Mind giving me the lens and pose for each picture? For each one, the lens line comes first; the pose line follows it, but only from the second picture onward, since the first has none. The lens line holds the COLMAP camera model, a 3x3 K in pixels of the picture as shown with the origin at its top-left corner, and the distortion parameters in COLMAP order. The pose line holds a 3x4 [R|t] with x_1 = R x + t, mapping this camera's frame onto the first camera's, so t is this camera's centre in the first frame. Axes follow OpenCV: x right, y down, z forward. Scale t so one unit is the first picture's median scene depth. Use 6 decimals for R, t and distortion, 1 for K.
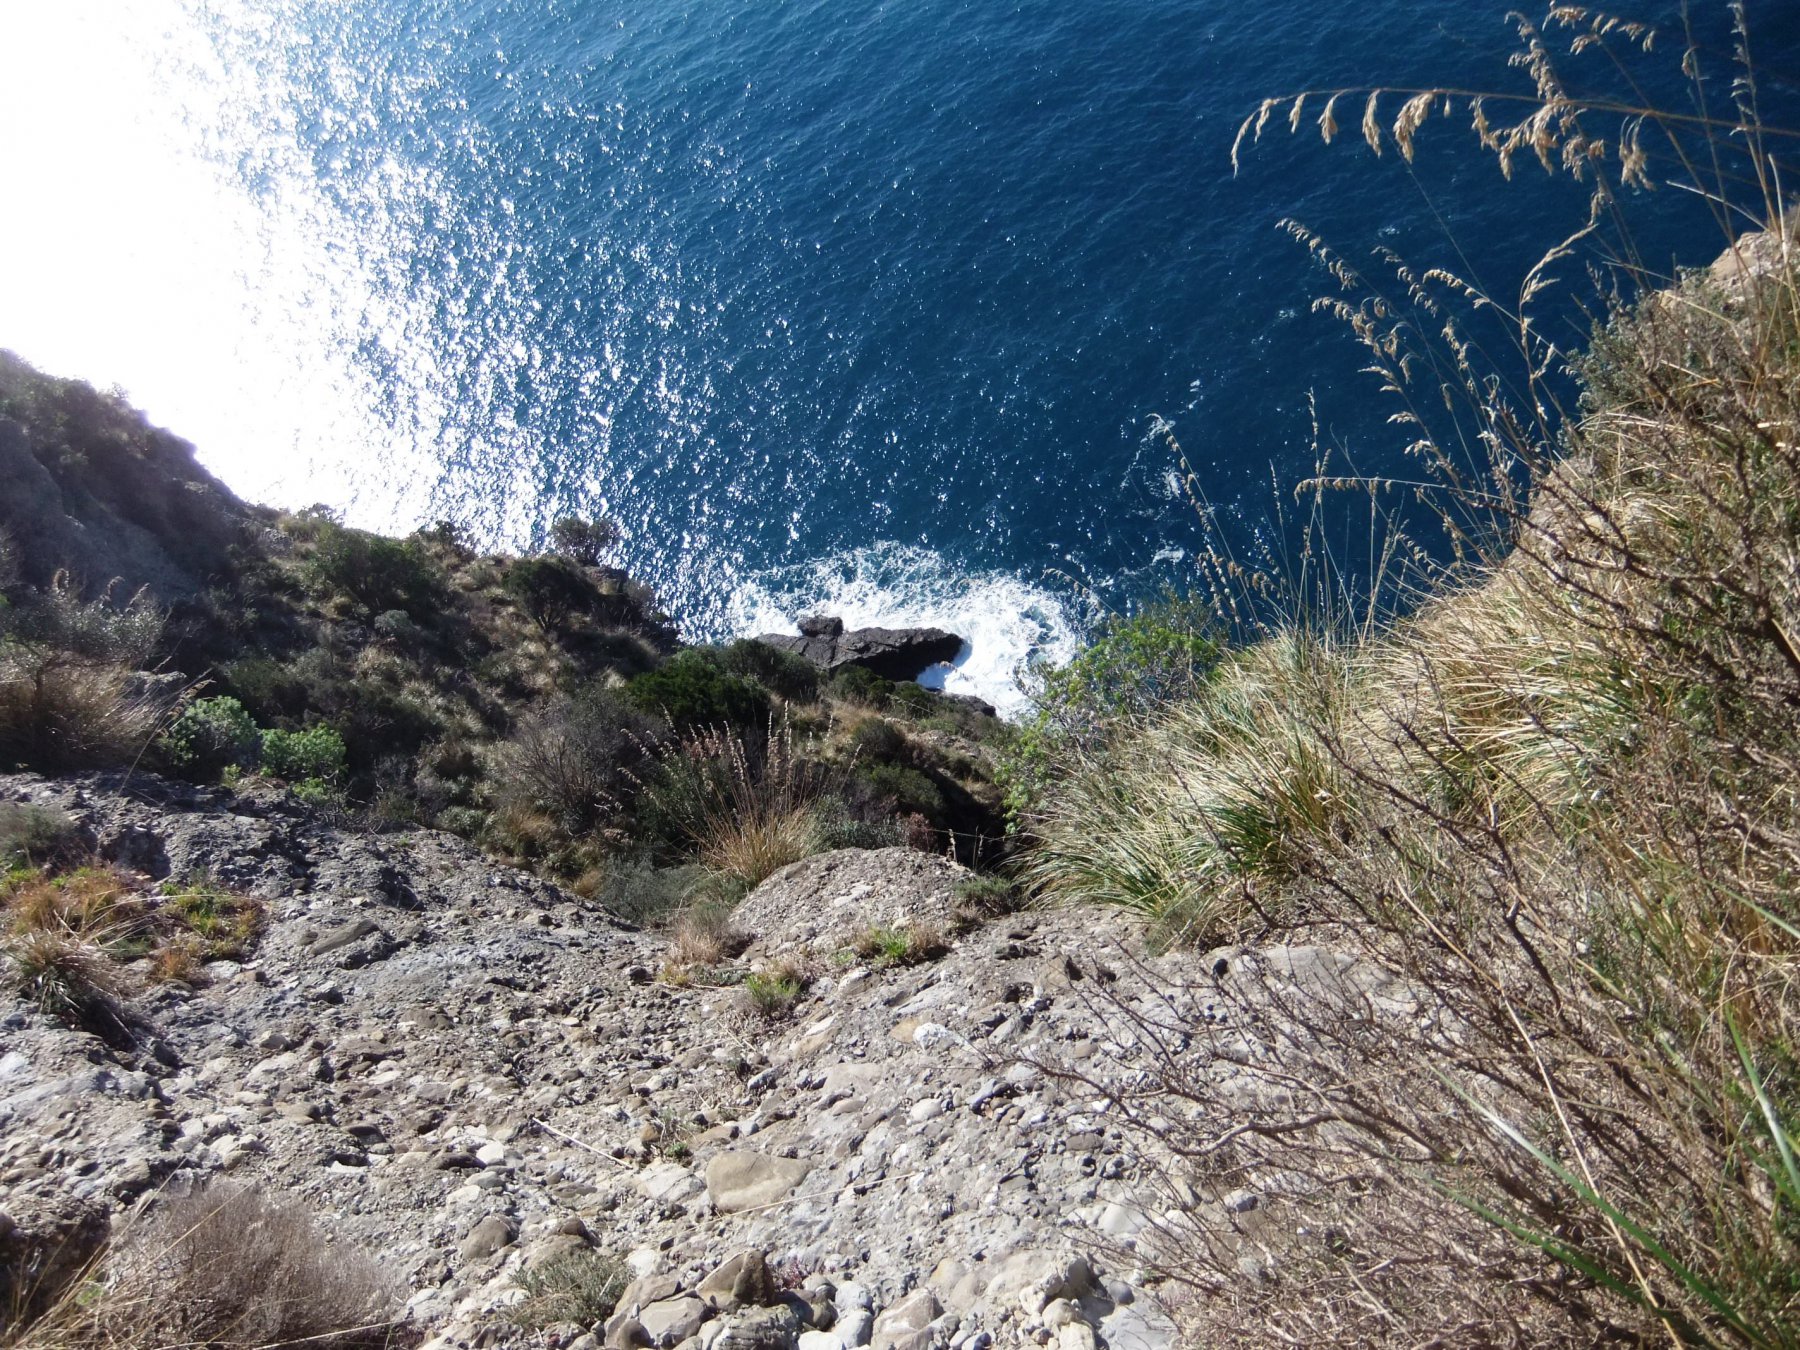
lens RADIAL K [[1419.2, 0, 900.0], [0, 1419.2, 675.0], [0, 0, 1]] dist [-0.060315, 0.011207]
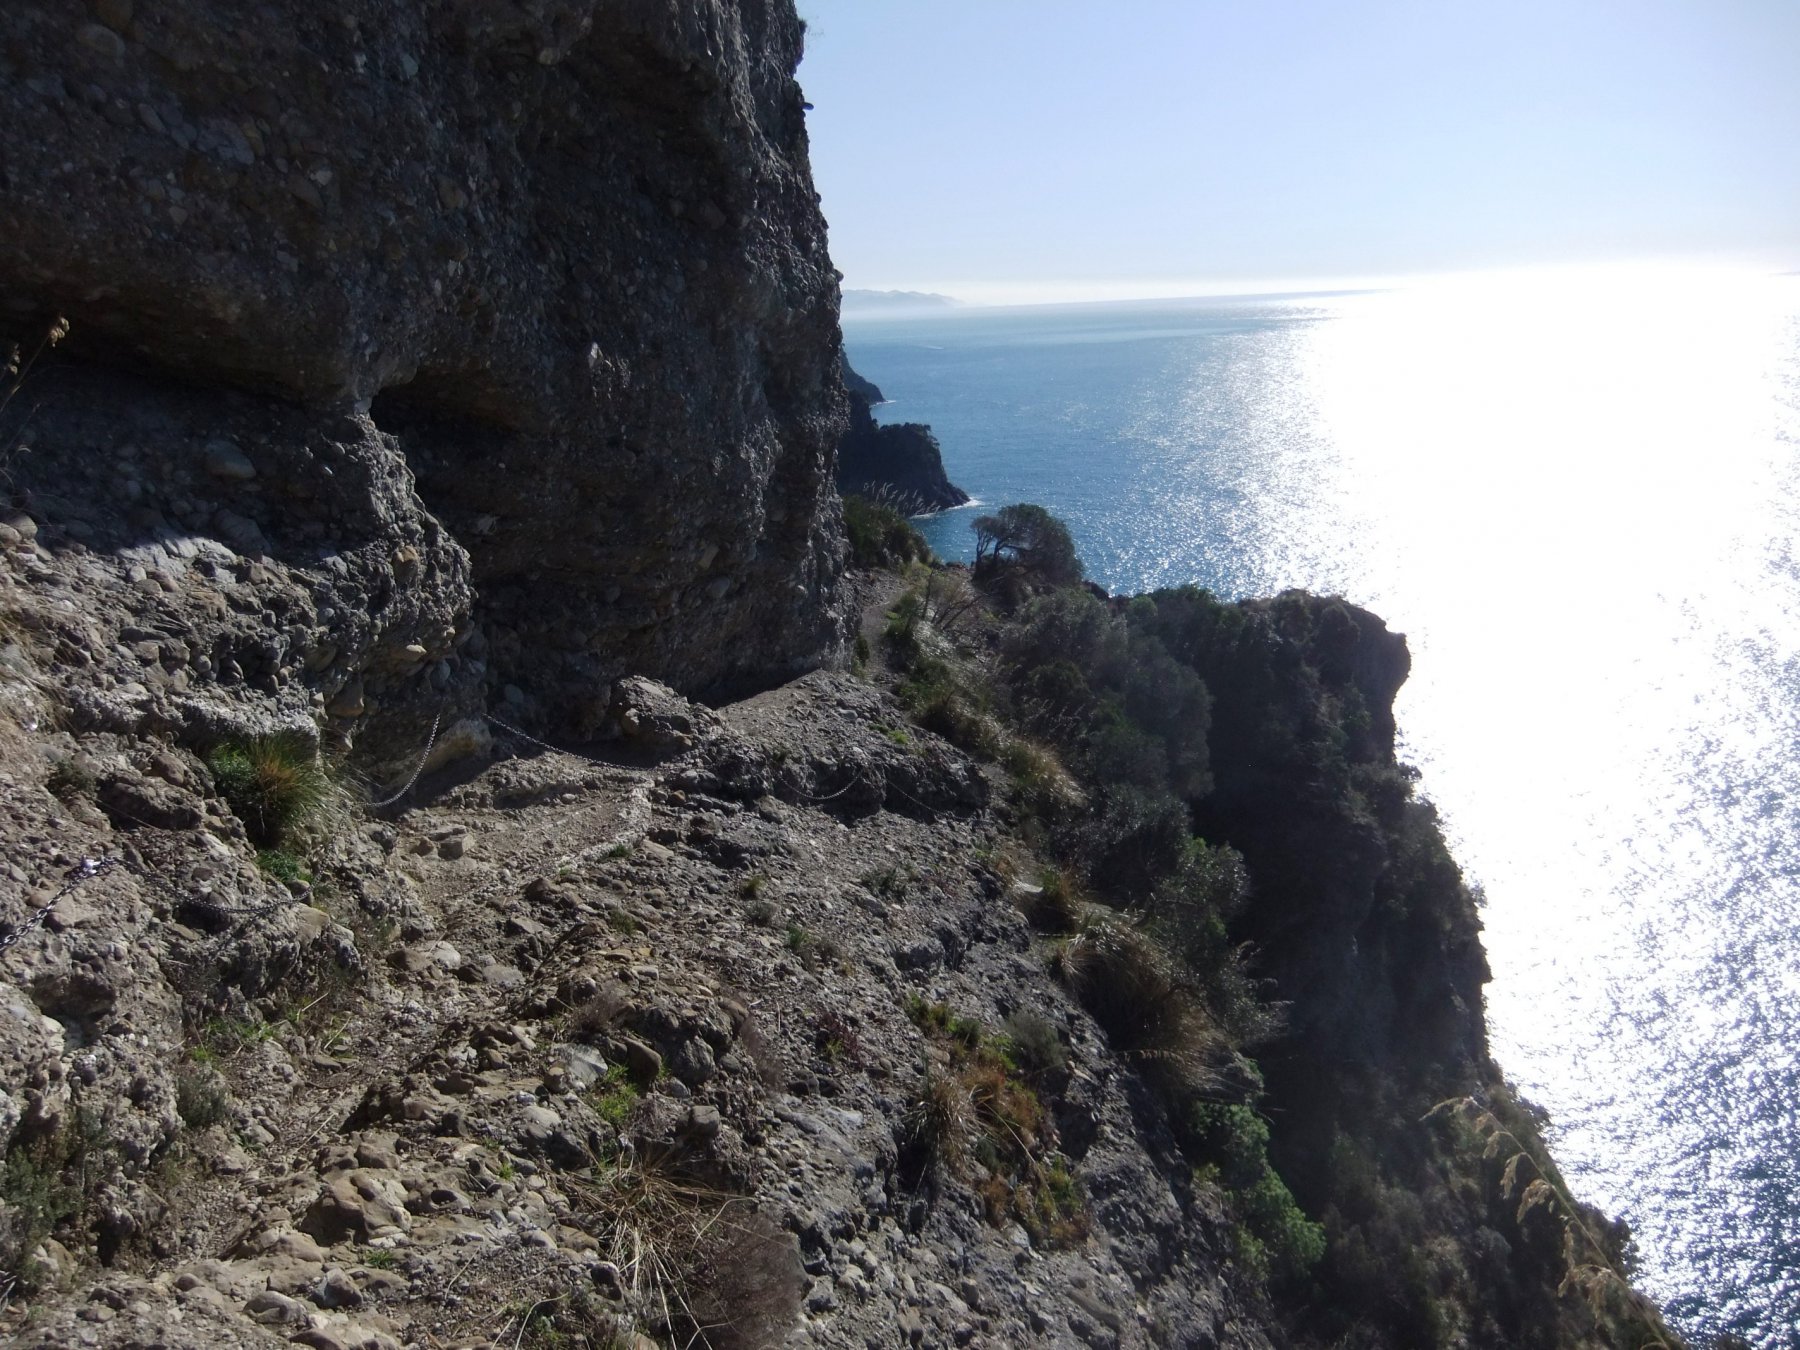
lens RADIAL K [[1419.2, 0, 900.0], [0, 1419.2, 675.0], [0, 0, 1]] dist [-0.060315, 0.011207]
pose [[0.375782, 0.503938, -0.777711, 0.182056], [-0.772290, 0.634147, 0.037749, -0.062646], [0.512206, 0.586433, 0.627488, -0.067240]]
